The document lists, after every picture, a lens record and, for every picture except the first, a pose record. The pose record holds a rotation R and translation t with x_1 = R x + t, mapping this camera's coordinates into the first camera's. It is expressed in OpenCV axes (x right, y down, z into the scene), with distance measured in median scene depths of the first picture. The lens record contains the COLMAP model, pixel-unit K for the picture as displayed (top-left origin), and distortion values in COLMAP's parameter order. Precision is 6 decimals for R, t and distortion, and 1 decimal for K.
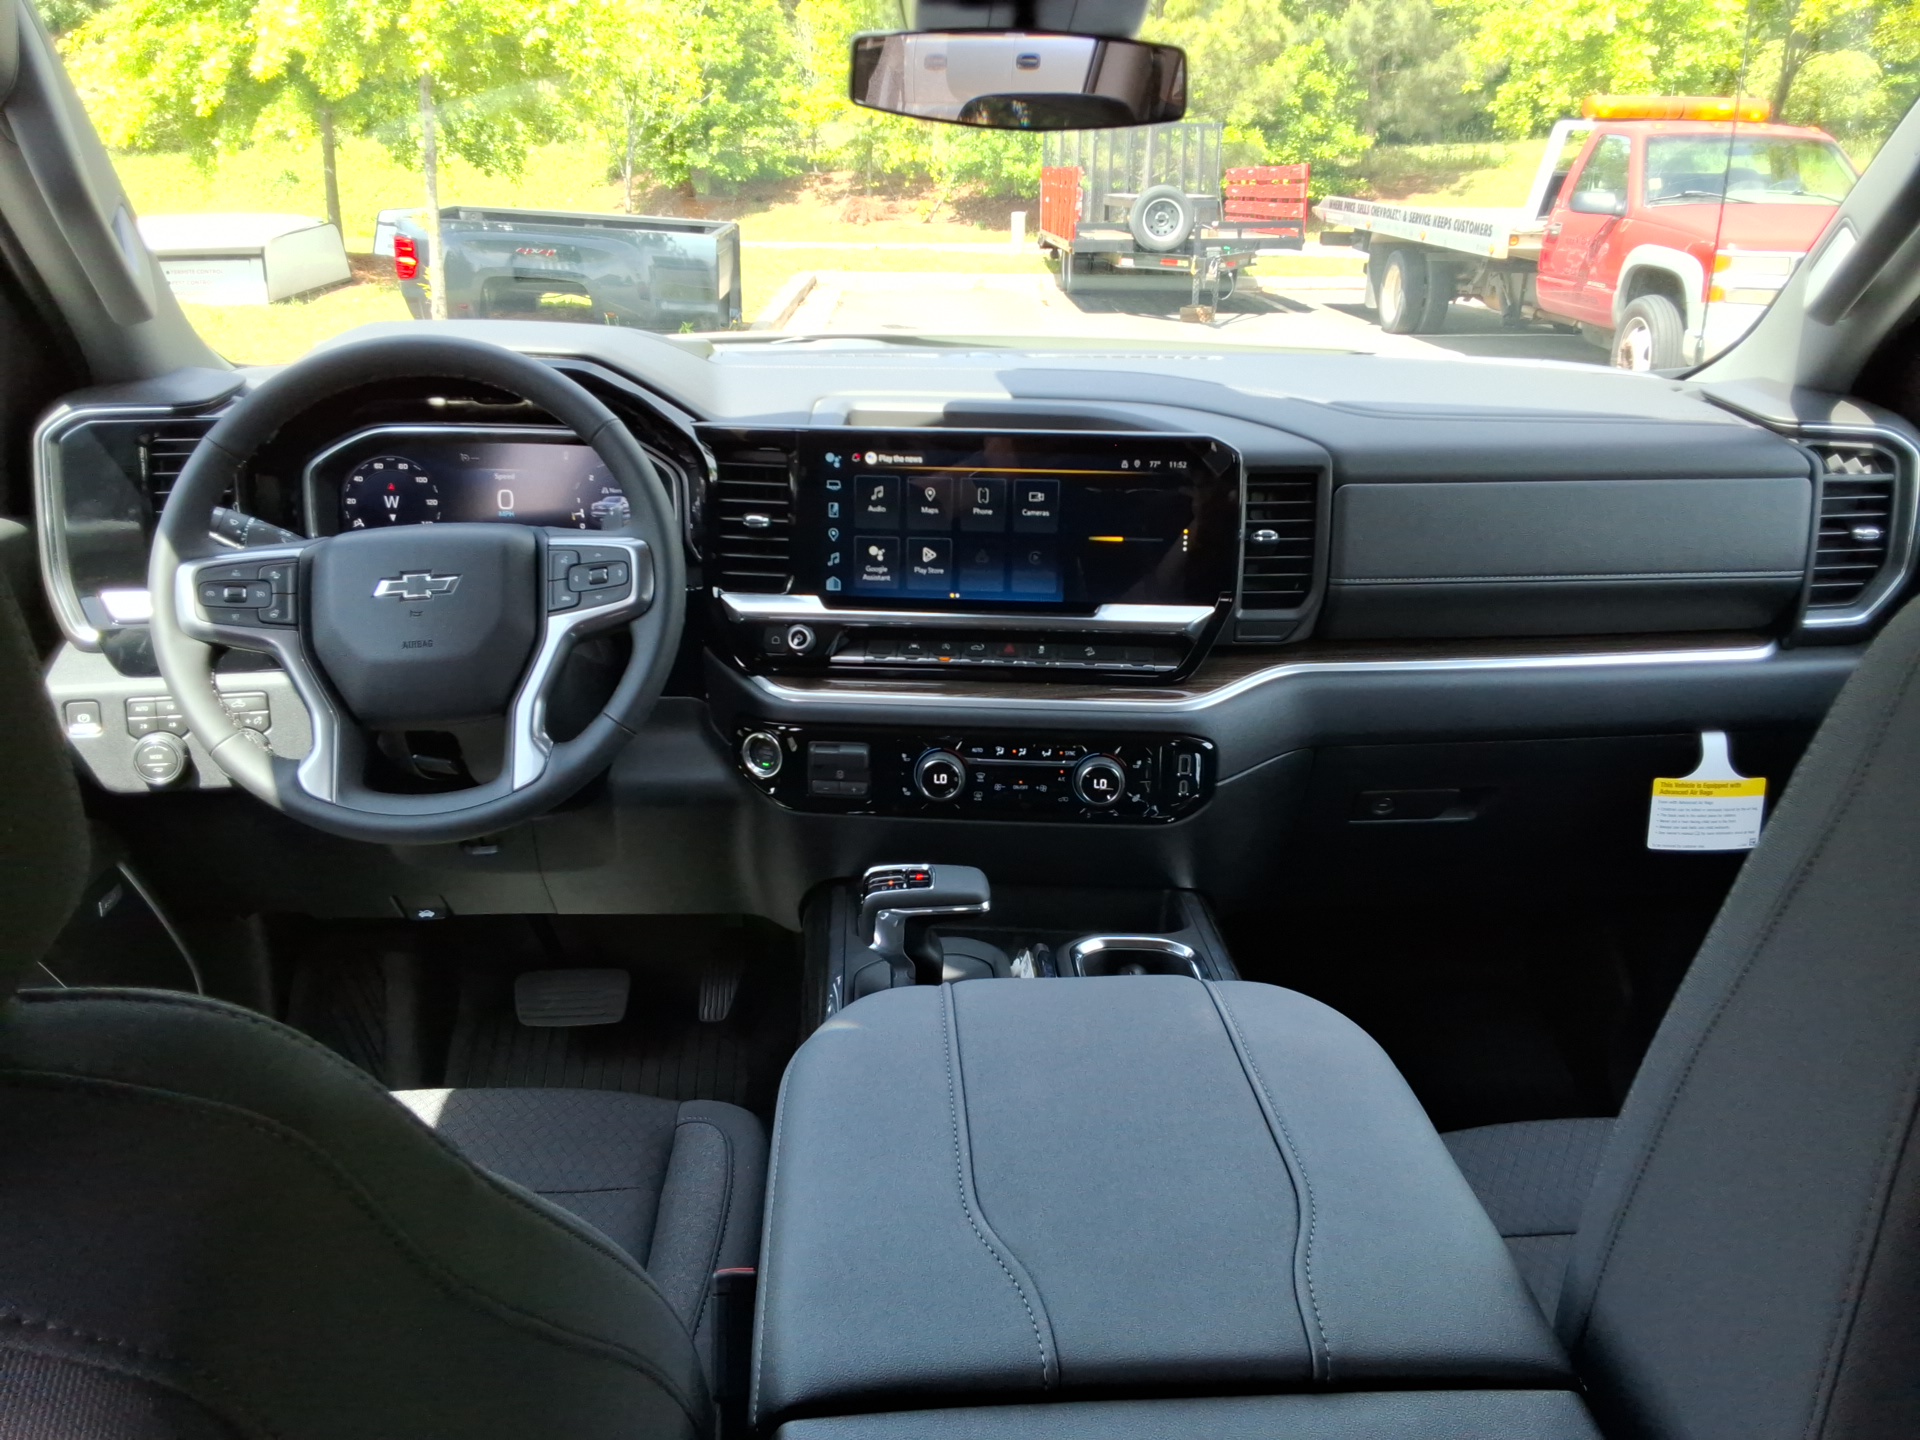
lens RADIAL K [[1554.2, 0, 964.9], [0, 1554.2, 691.3], [0, 0, 1]] dist [0.119944, -0.207804]
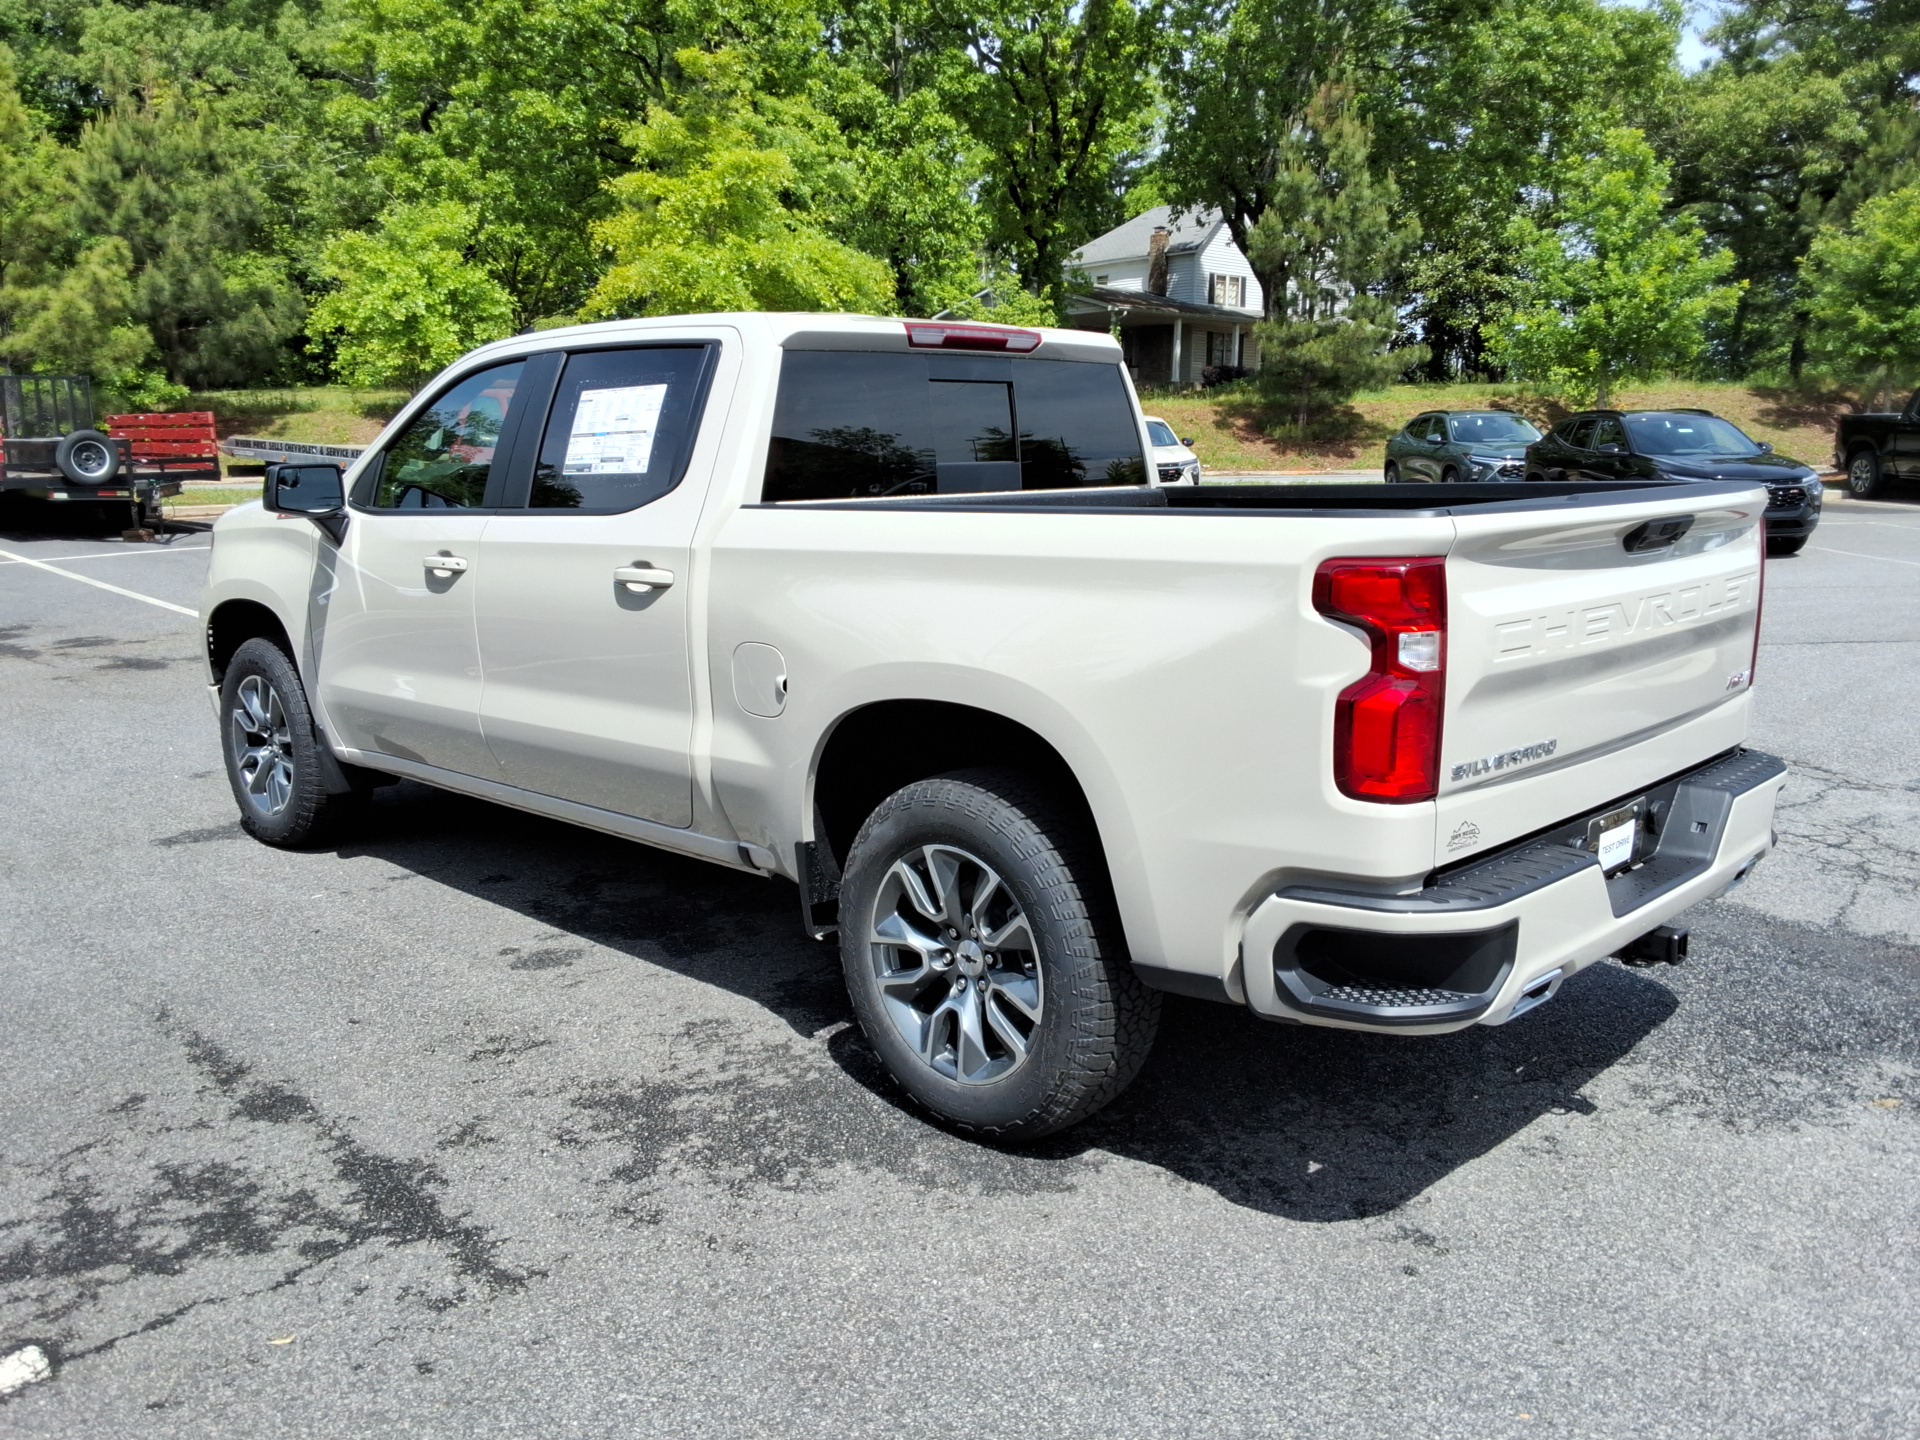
lens RADIAL K [[1532.0, 0, 966.6], [0, 1532.0, 709.4], [0, 0, 1]] dist [0.108693, -0.161017]
pose [[0.741272, -0.138620, 0.656734, -0.147474], [0.222416, 0.973890, -0.045482, 0.061255], [-0.633282, 0.179783, 0.752749, -0.195333]]
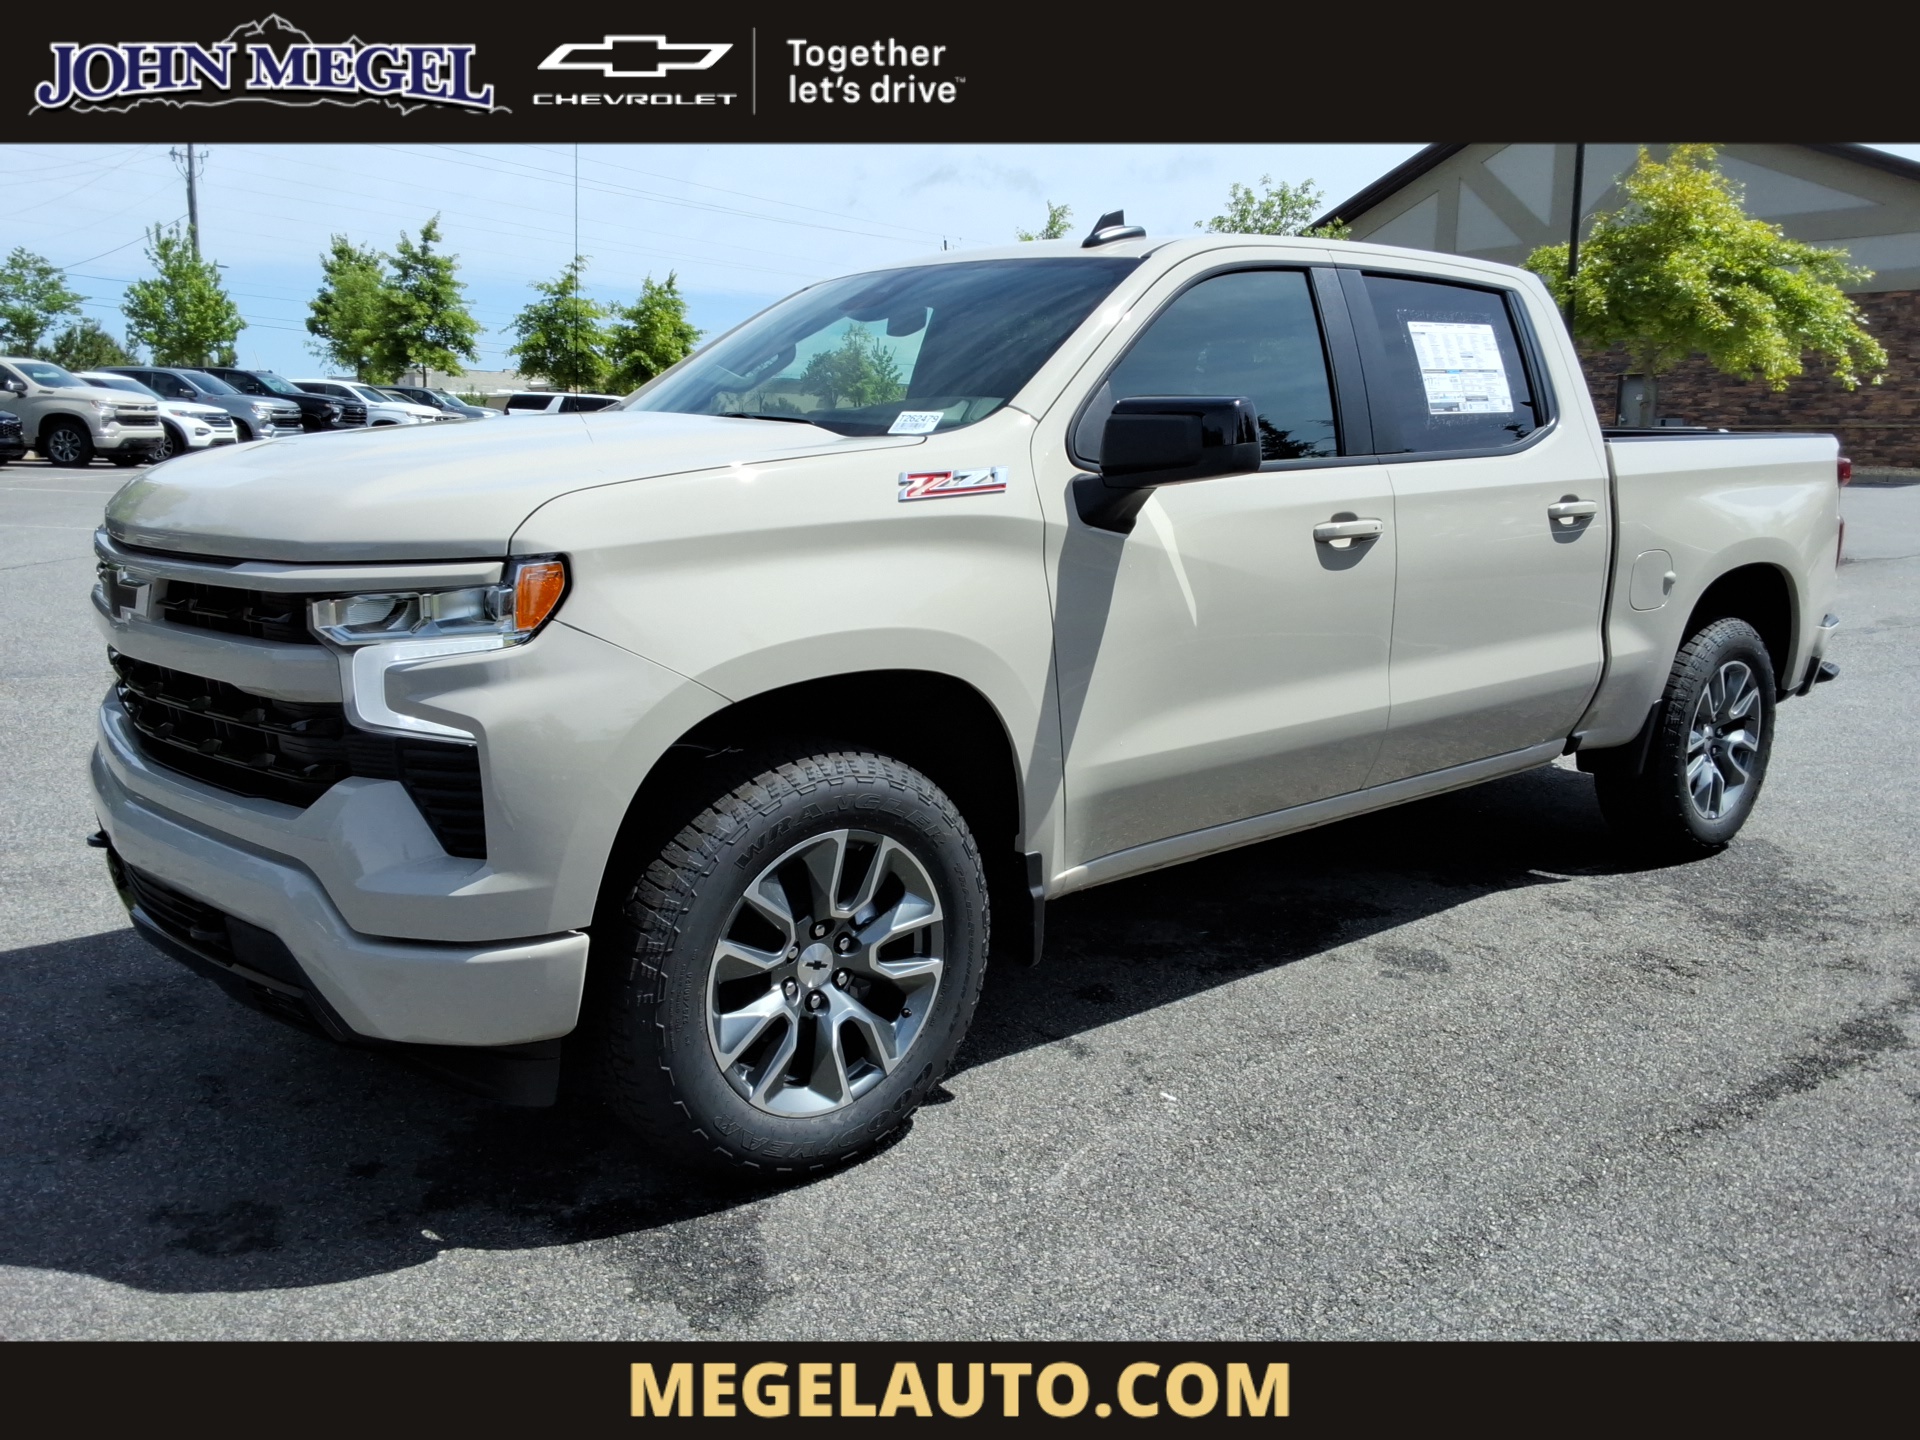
lens RADIAL K [[1532.0, 0, 966.6], [0, 1532.0, 709.4], [0, 0, 1]] dist [0.108693, -0.161017]
pose [[-0.603632, -0.172184, 0.778448, -0.167468], [0.211963, 0.906601, 0.364892, -0.049076], [-0.768570, 0.385263, -0.510757, 0.176542]]
